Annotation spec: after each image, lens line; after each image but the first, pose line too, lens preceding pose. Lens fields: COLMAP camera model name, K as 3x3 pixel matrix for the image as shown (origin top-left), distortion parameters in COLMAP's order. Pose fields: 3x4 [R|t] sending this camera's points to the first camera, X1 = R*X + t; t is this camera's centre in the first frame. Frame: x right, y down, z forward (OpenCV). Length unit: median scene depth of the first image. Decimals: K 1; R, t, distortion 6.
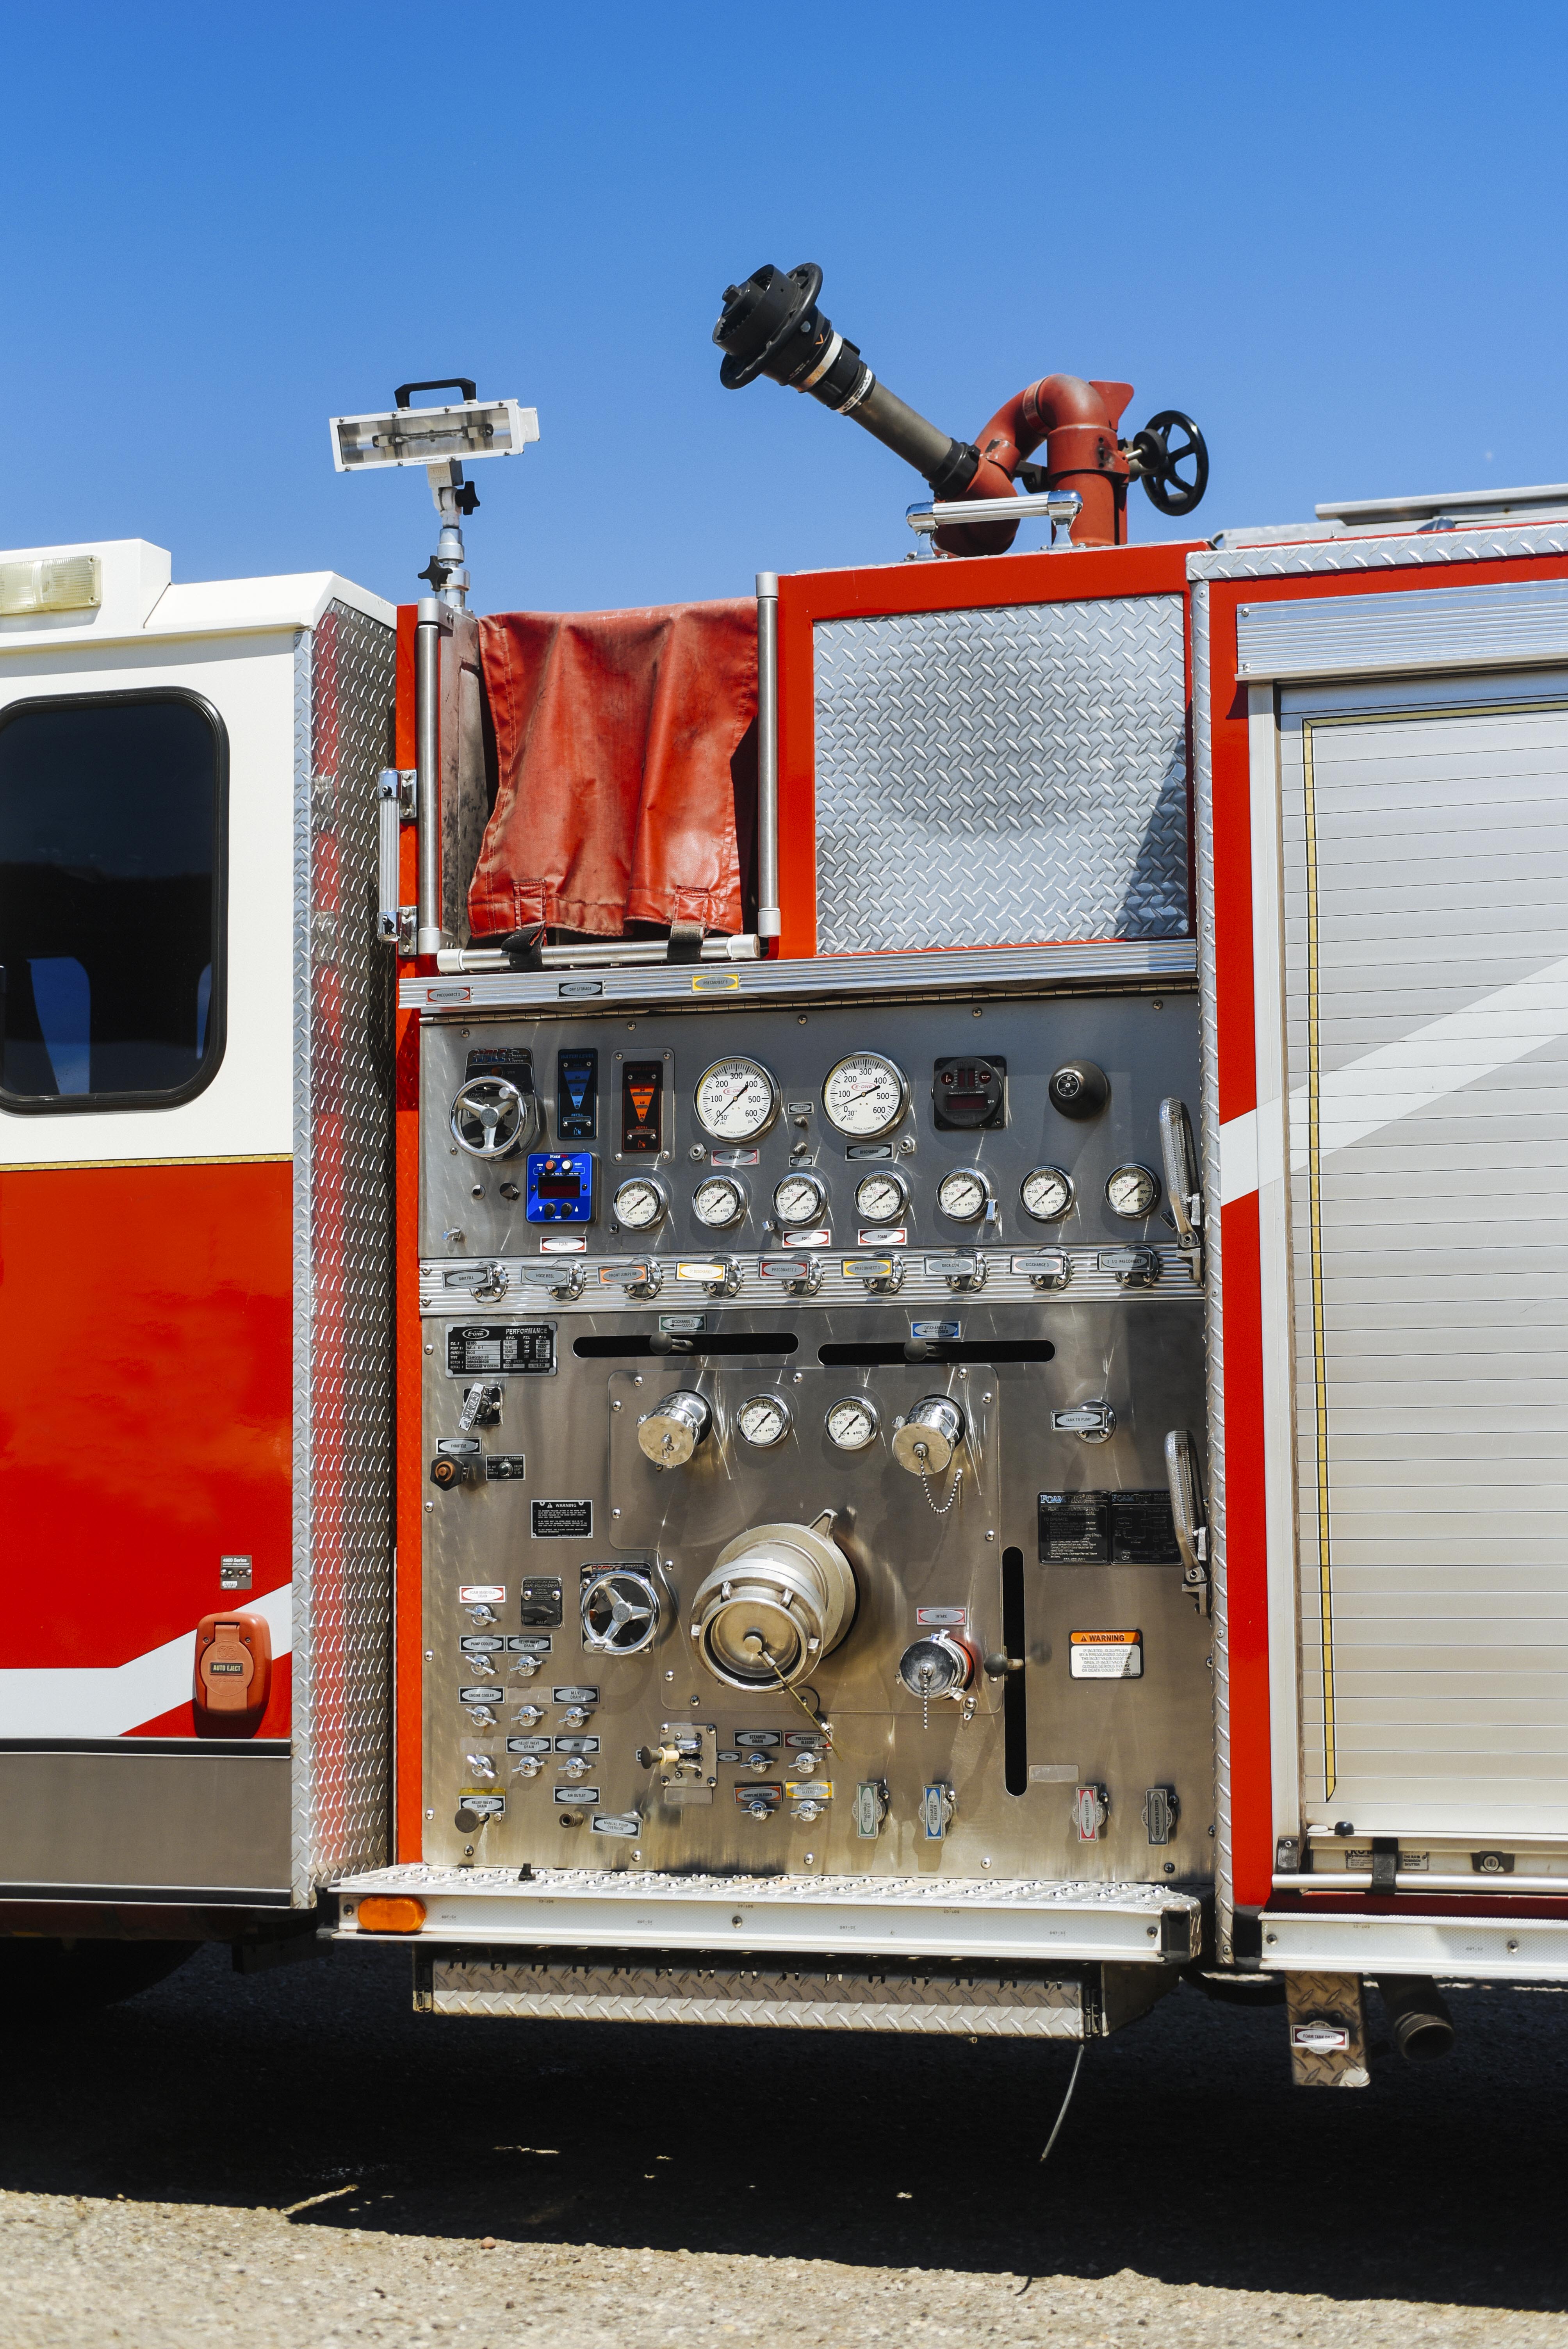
lens RADIAL K [[3995.9, 0, 784.0], [0, 3995.9, 1174.5], [0, 0, 1]] dist [-0.019065, -0.045709]
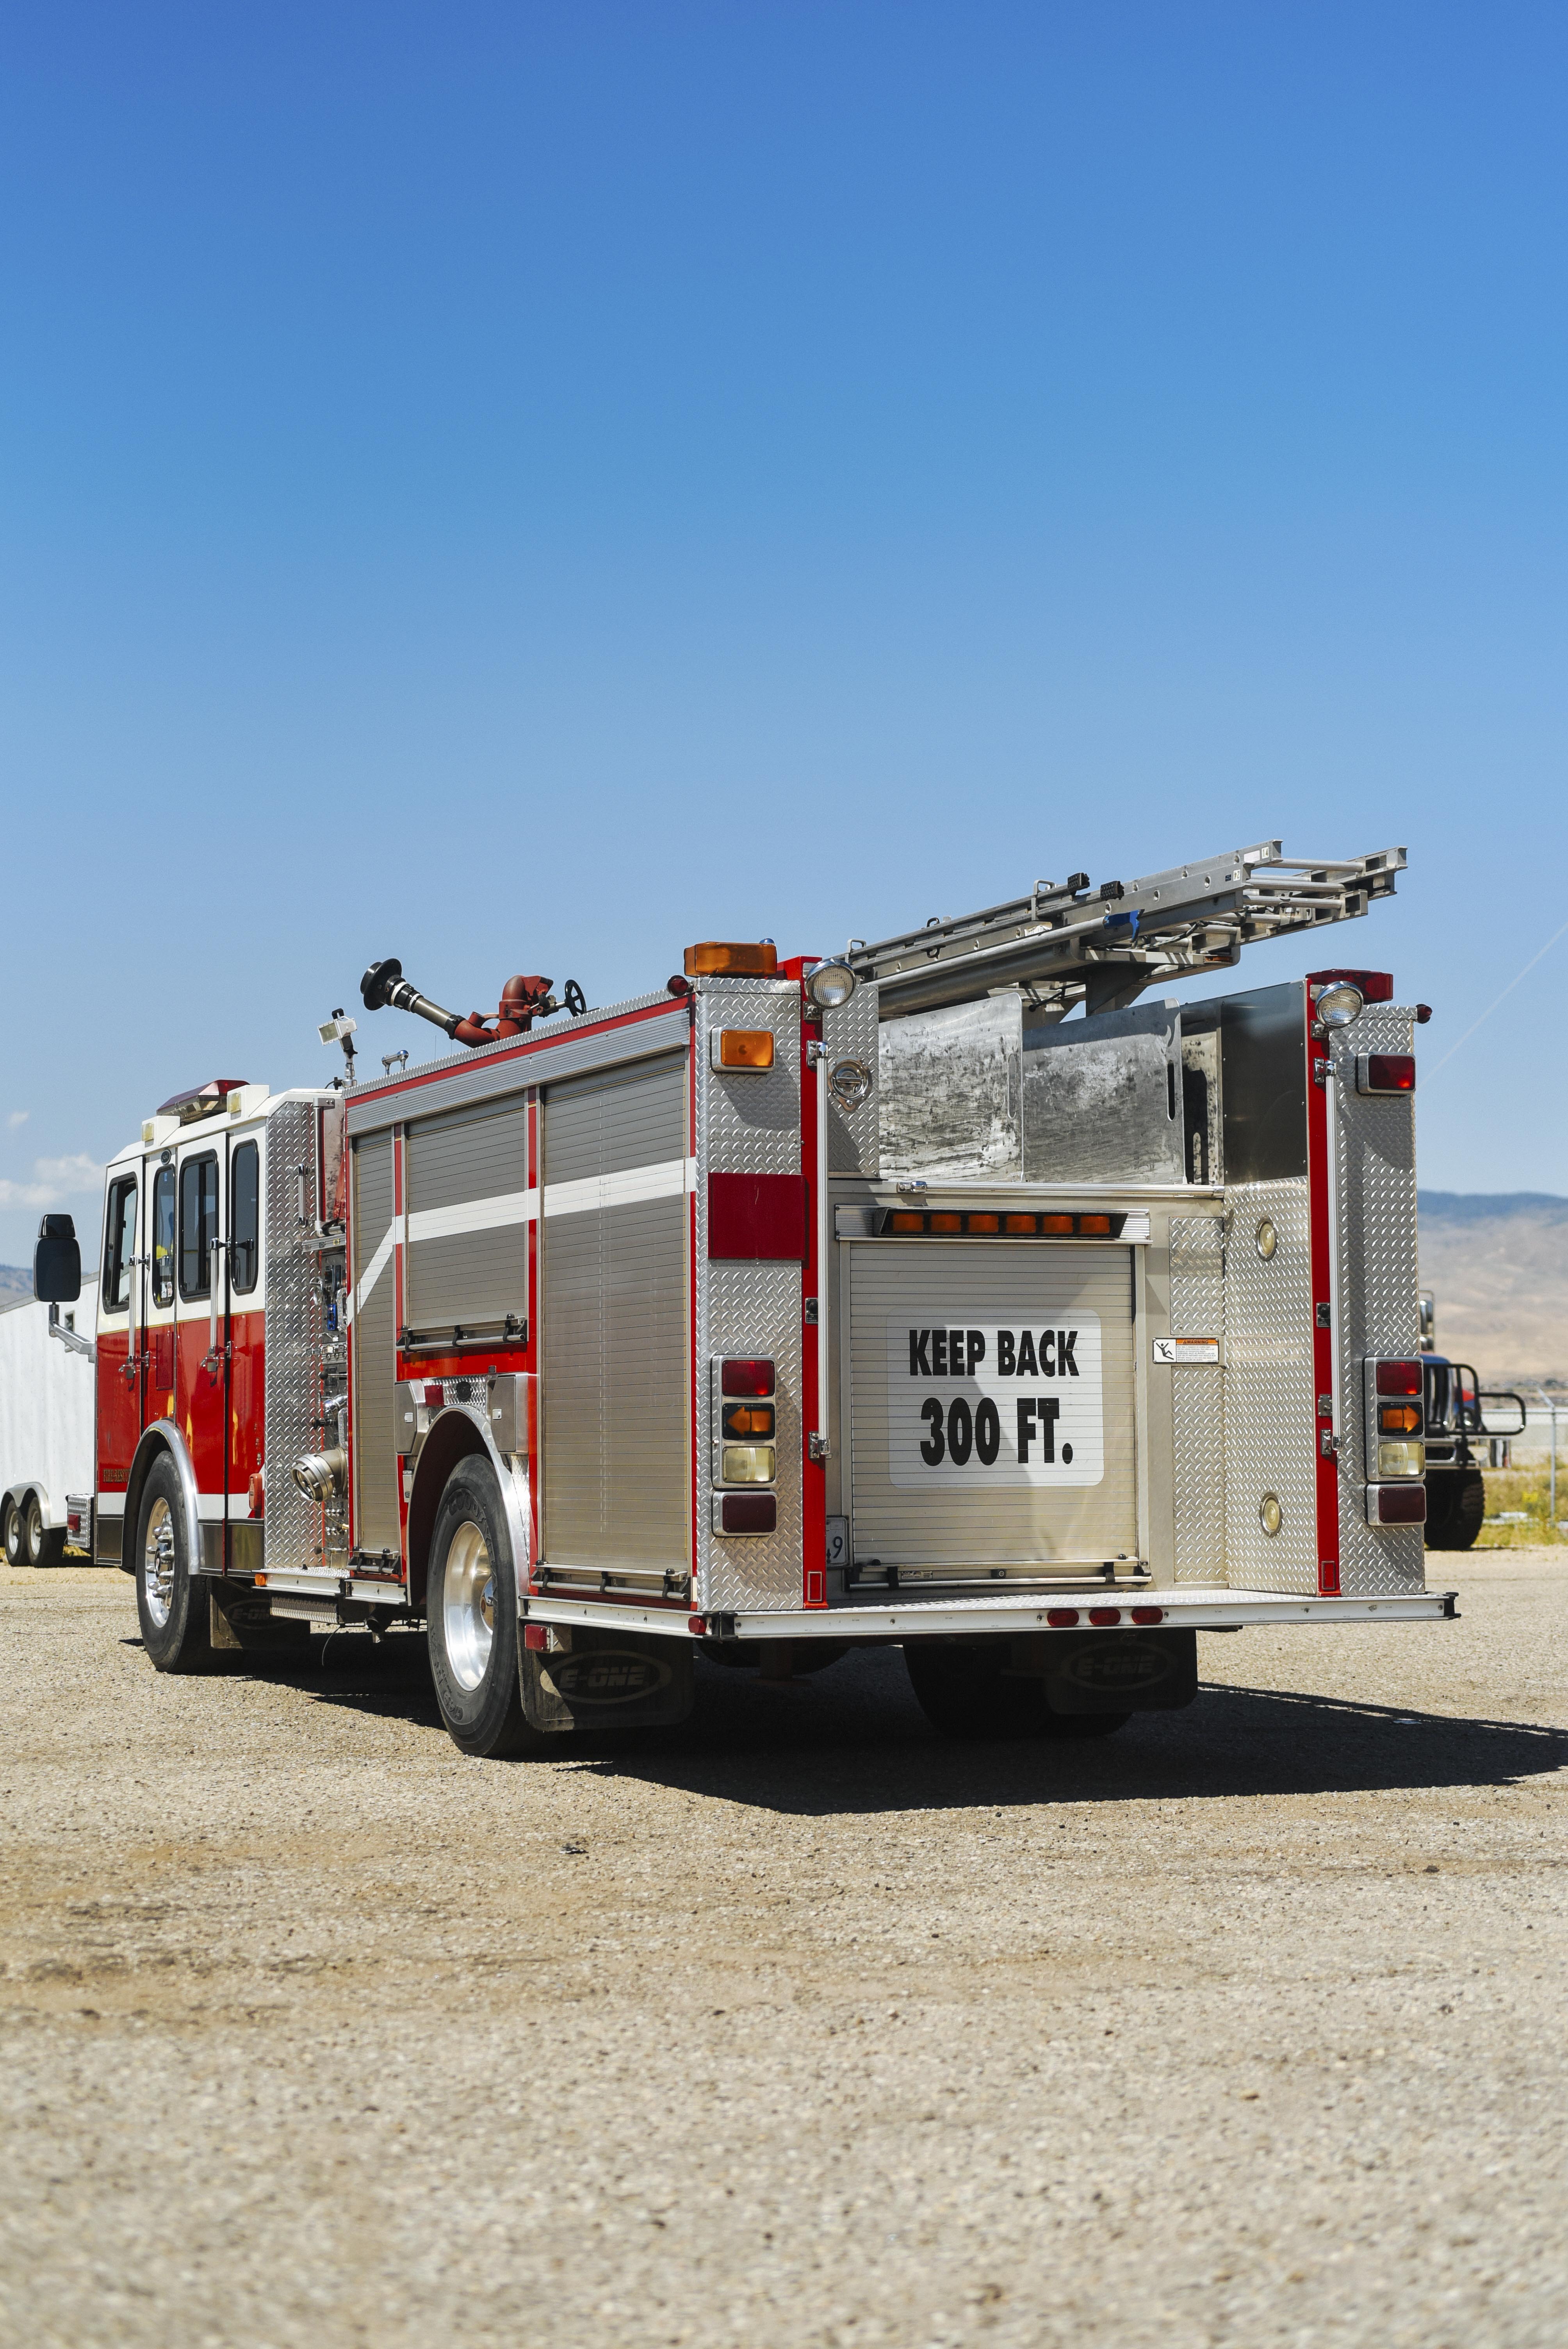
lens RADIAL K [[3995.9, 0, 784.0], [0, 3995.9, 1174.5], [0, 0, 1]] dist [-0.019065, -0.045709]
pose [[0.652371, -0.052840, -0.756056, 2.206973], [0.066534, 0.997708, -0.012320, -0.039270], [0.754974, -0.042266, 0.654391, -0.533561]]
